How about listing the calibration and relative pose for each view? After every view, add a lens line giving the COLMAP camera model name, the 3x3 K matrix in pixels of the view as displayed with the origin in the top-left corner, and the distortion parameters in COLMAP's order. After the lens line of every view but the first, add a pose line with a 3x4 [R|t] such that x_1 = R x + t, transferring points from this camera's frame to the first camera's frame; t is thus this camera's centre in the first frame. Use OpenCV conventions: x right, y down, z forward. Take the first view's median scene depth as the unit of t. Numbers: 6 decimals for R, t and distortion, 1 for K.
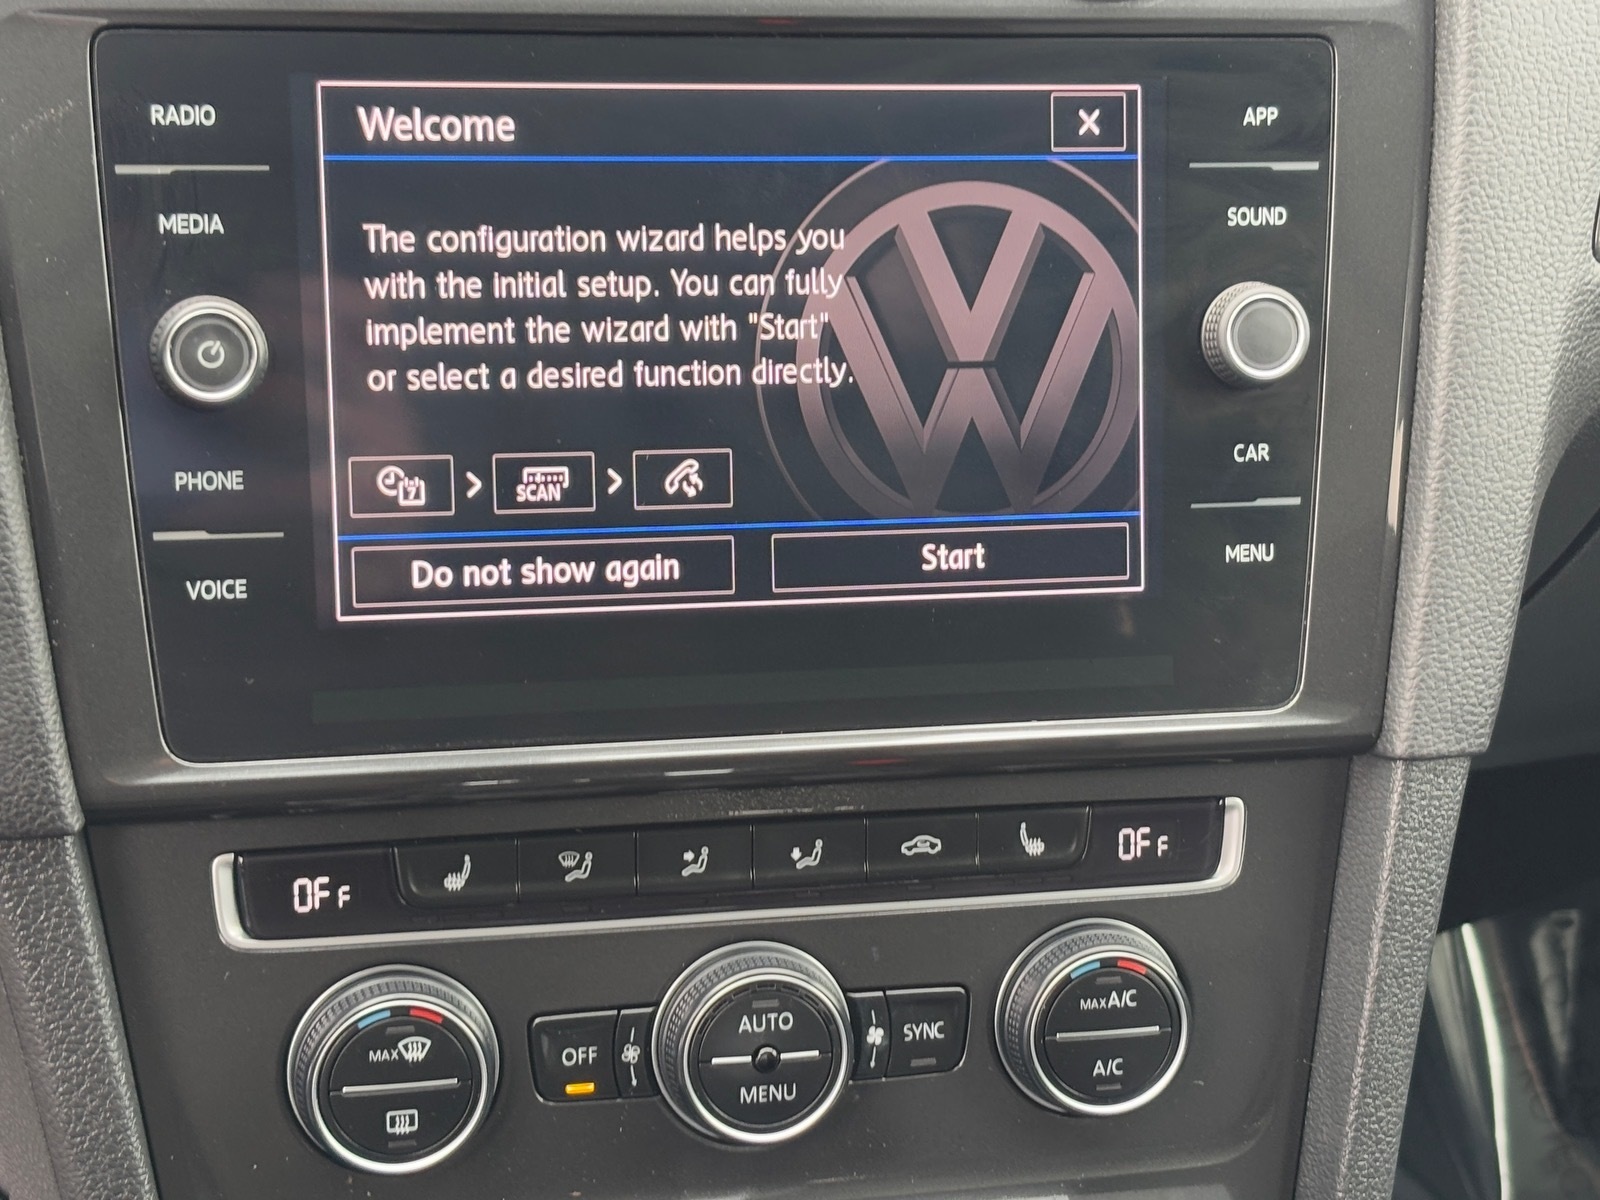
lens RADIAL K [[3084.8, 0, 845.9], [0, 3084.8, 605.6], [0, 0, 1]] dist [0.164583, 0.000000]
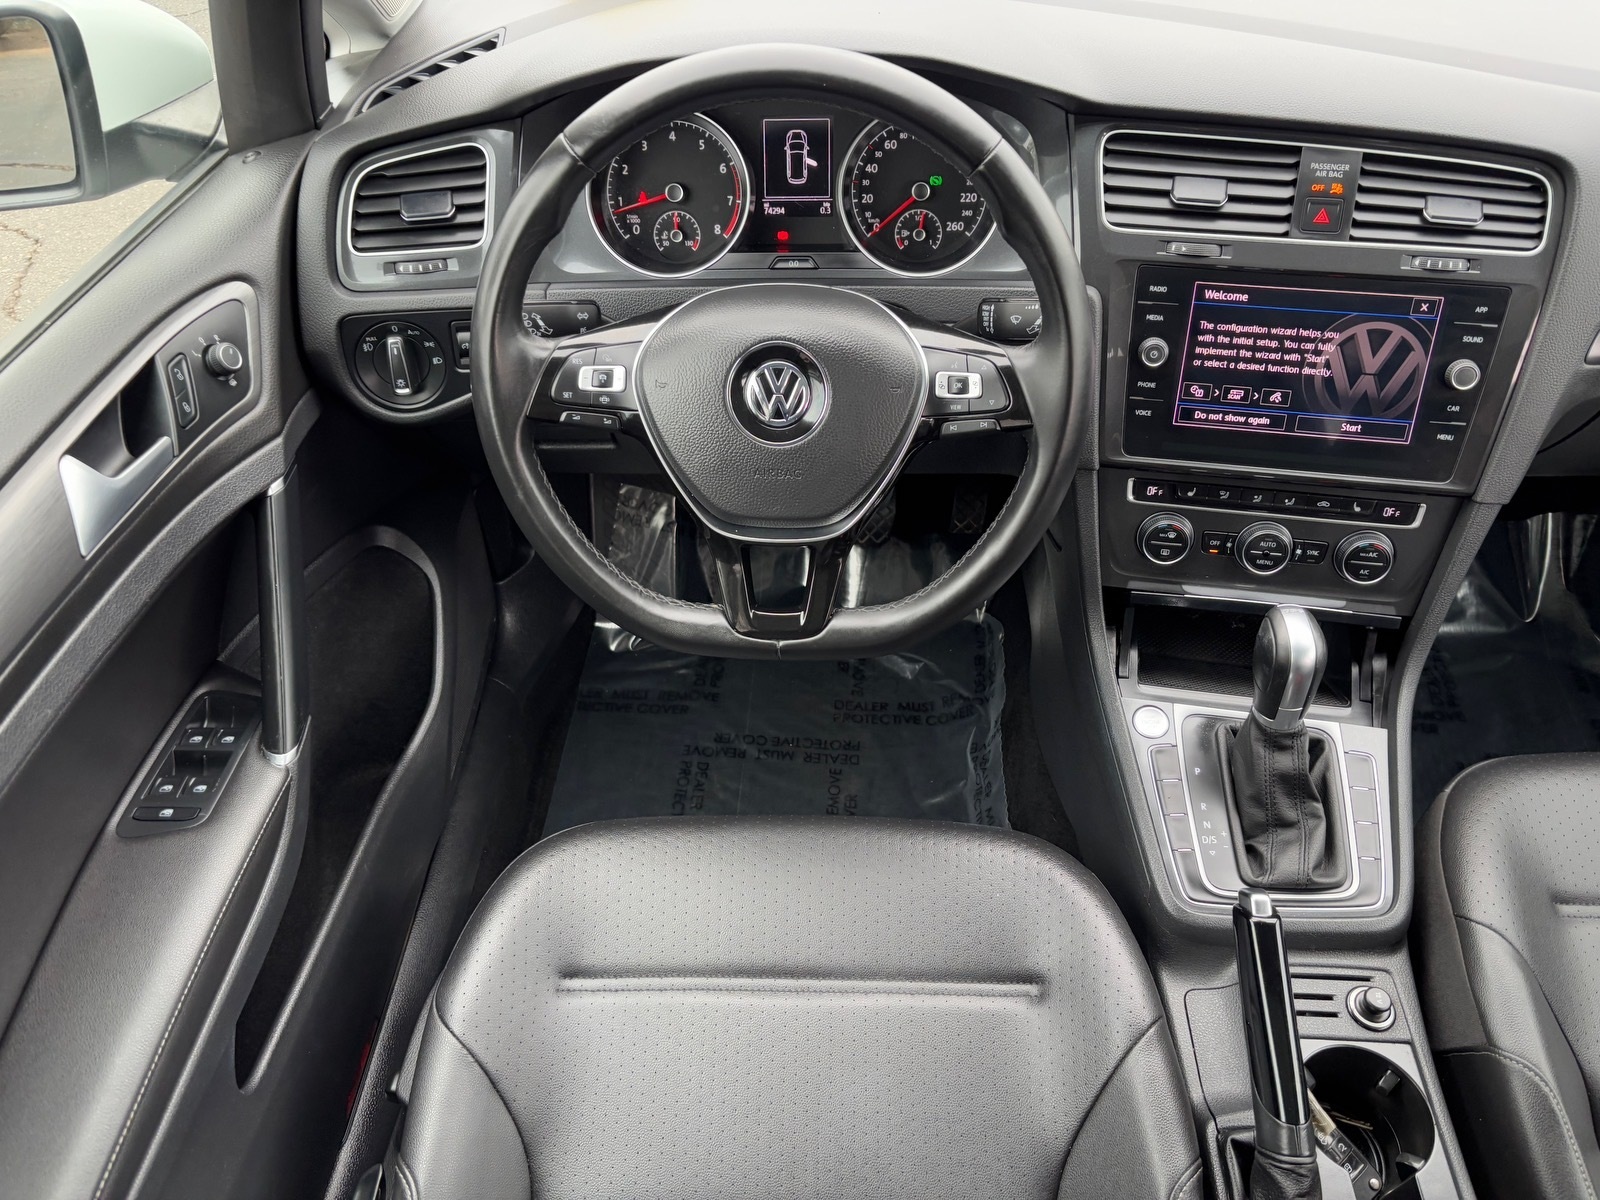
lens RADIAL K [[1216.4, 0, 809.0], [0, 1216.4, 612.6], [0, 0, 1]] dist [0.026572, -0.028987]
pose [[0.911708, 0.208556, -0.353967, 0.007941], [-0.096479, 0.946164, 0.308976, -0.192283], [0.399349, -0.247545, 0.882747, -0.551905]]
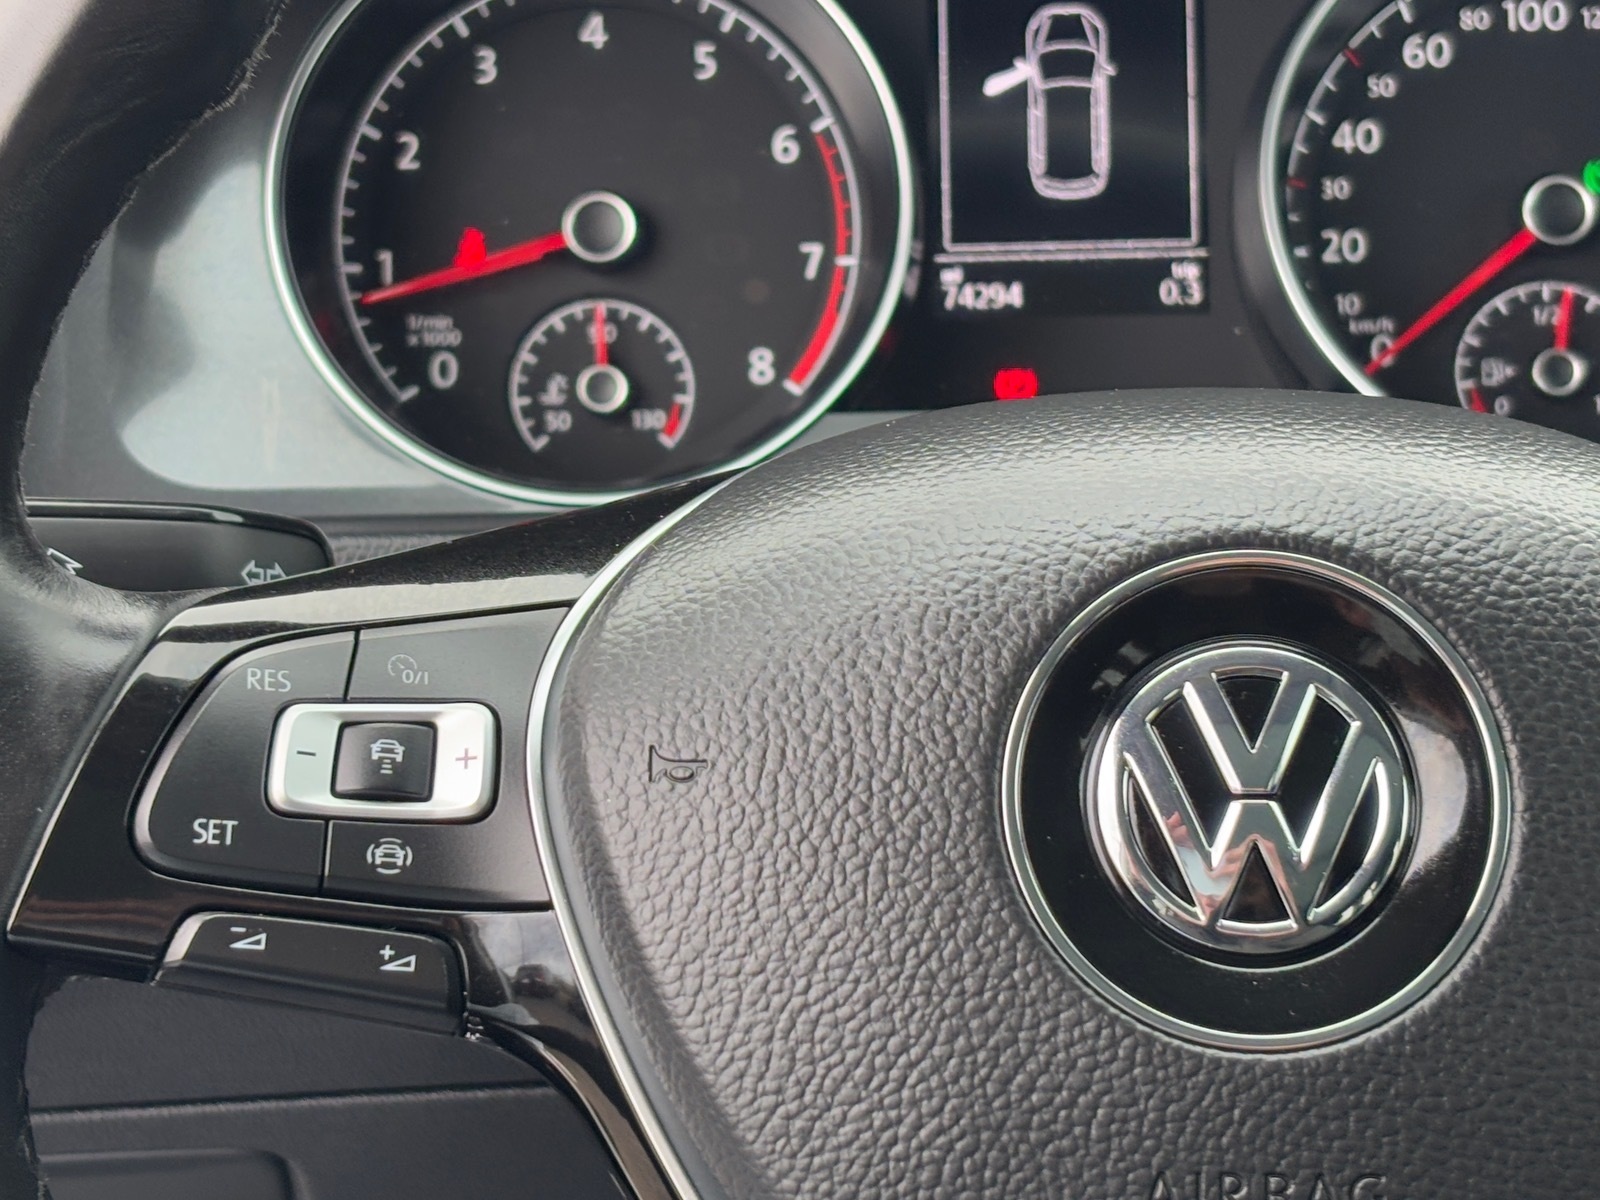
lens RADIAL K [[3447.7, 0, 735.3], [0, 3447.7, 586.3], [0, 0, 1]] dist [0.115773, 0.000000]
pose [[0.920129, 0.051995, -0.388148, -0.312864], [-0.088670, 0.993067, -0.077171, -0.005362], [0.381445, 0.105424, 0.918360, -0.141859]]
